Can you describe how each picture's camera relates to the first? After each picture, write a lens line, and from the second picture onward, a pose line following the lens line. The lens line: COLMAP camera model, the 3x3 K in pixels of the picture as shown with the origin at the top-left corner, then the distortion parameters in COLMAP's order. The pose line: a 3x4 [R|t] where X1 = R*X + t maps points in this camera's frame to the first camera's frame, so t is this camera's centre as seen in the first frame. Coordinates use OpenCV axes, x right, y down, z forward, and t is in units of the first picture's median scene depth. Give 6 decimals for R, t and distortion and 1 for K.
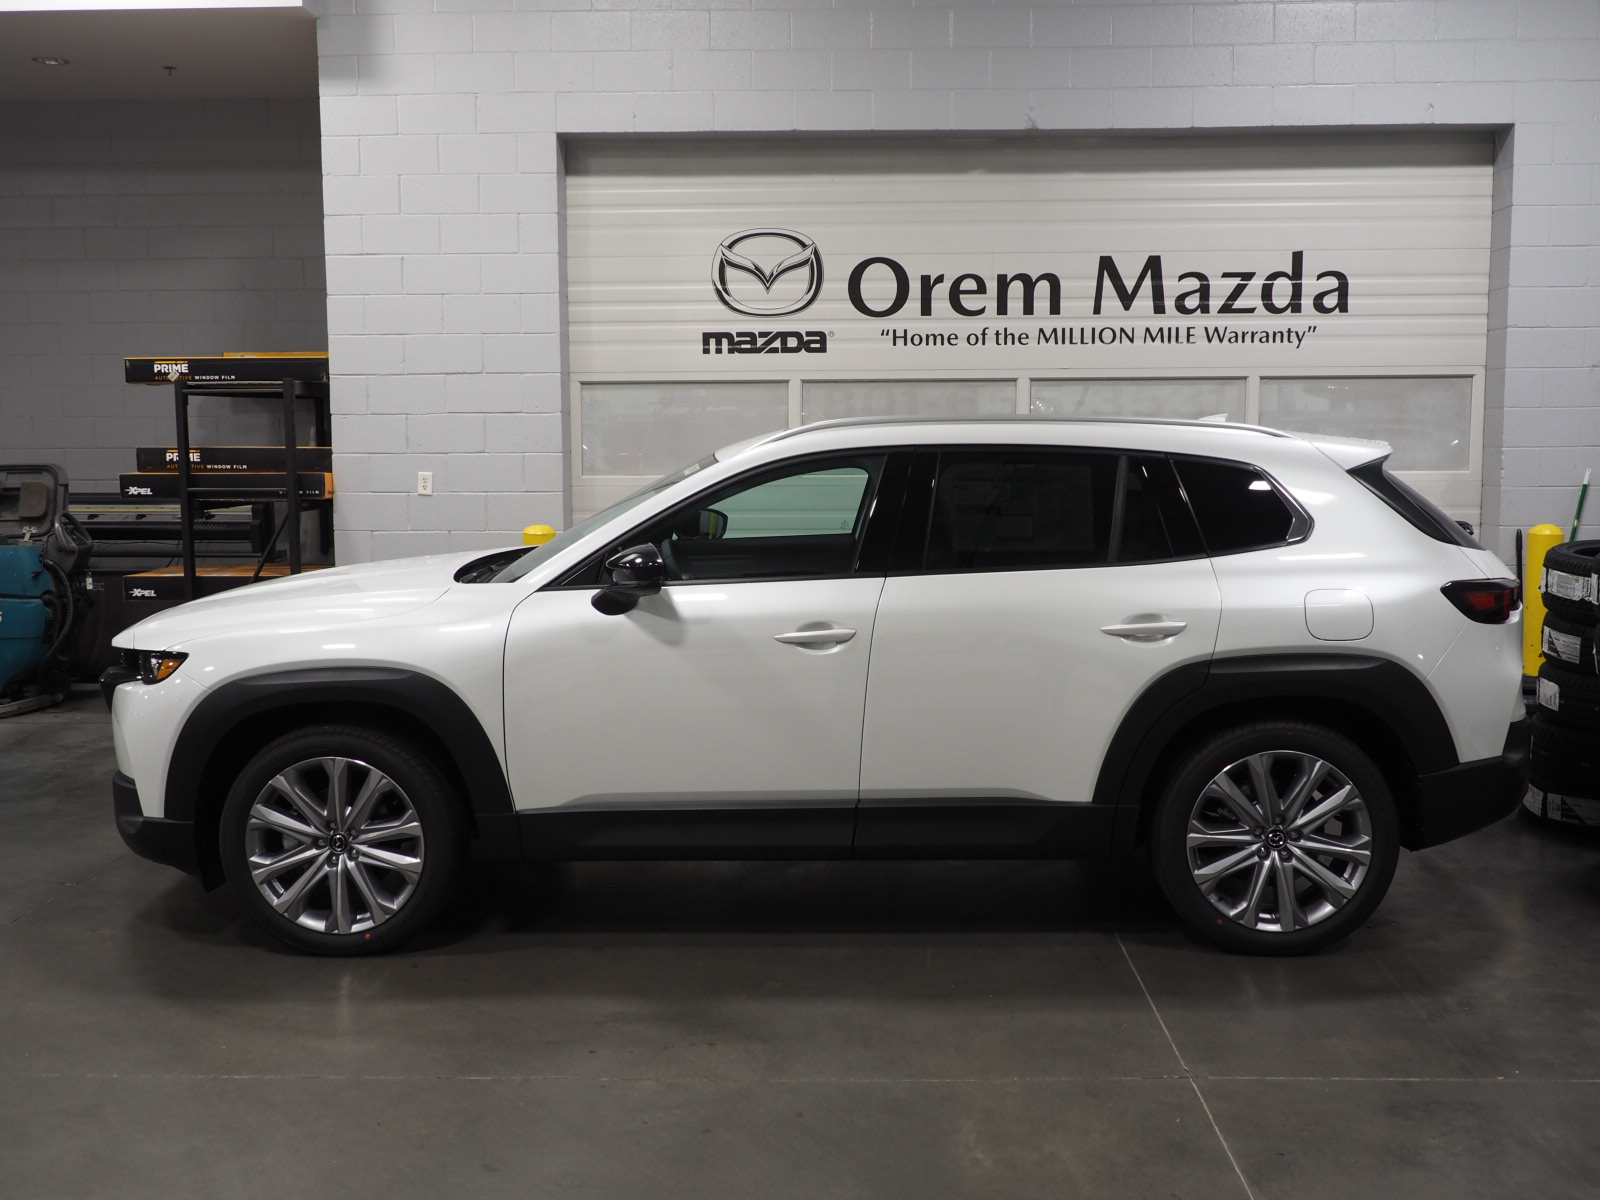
lens RADIAL K [[1461.4, 0, 799.7], [0, 1461.4, 593.8], [0, 0, 1]] dist [0.006312, 0.021667]
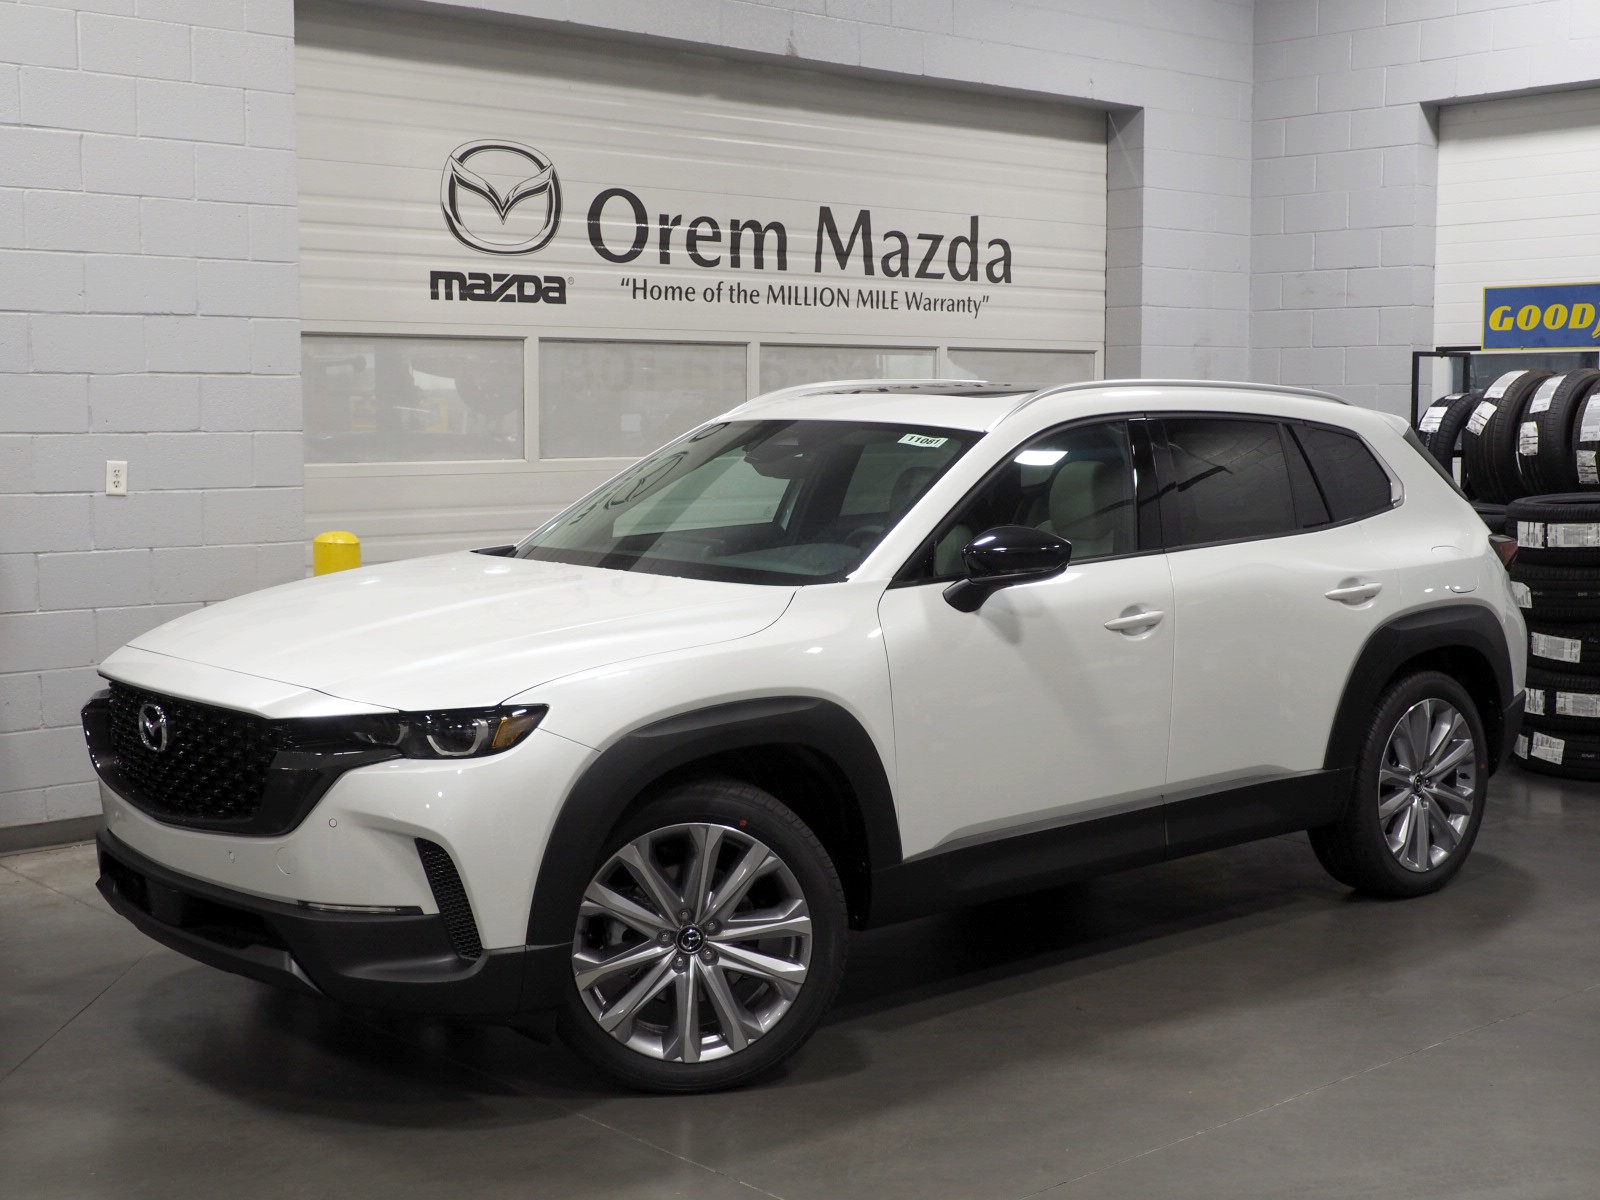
lens RADIAL K [[1957.6, 0, 799.4], [0, 1957.6, 604.2], [0, 0, 1]] dist [0.044991, 0.000000]
pose [[0.760181, -0.061032, 0.646838, -0.583998], [0.062703, 0.997823, 0.020460, -0.016372], [-0.646679, 0.025006, 0.762353, 0.111875]]
